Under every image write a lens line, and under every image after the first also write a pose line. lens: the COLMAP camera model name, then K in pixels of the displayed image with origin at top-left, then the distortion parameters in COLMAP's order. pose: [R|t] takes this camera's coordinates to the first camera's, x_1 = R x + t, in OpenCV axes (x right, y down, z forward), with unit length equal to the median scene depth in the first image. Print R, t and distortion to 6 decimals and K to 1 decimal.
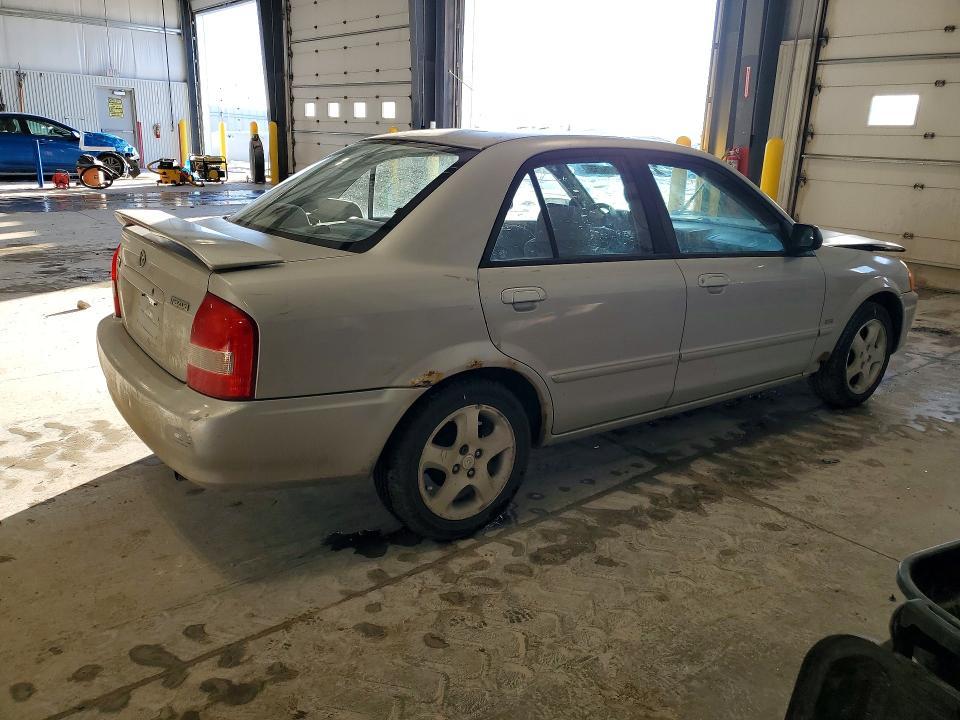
lens RADIAL K [[766.7, 0, 479.2], [0, 766.7, 362.5], [0, 0, 1]] dist [0.023732, 0.006116]
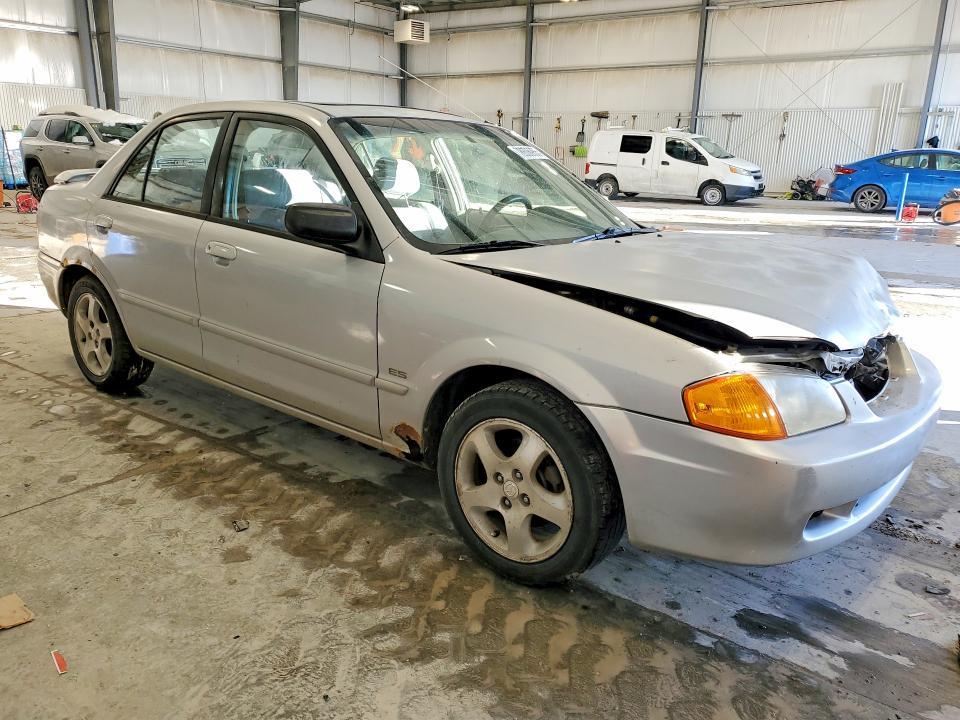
lens RADIAL K [[766.7, 0, 480.8], [0, 766.7, 362.6], [0, 0, 1]] dist [0.023732, 0.006116]
pose [[0.216226, 0.224660, -0.950144, 1.238863], [-0.289956, 0.944036, 0.157230, -0.209409], [0.932294, 0.241502, 0.269267, 1.049135]]
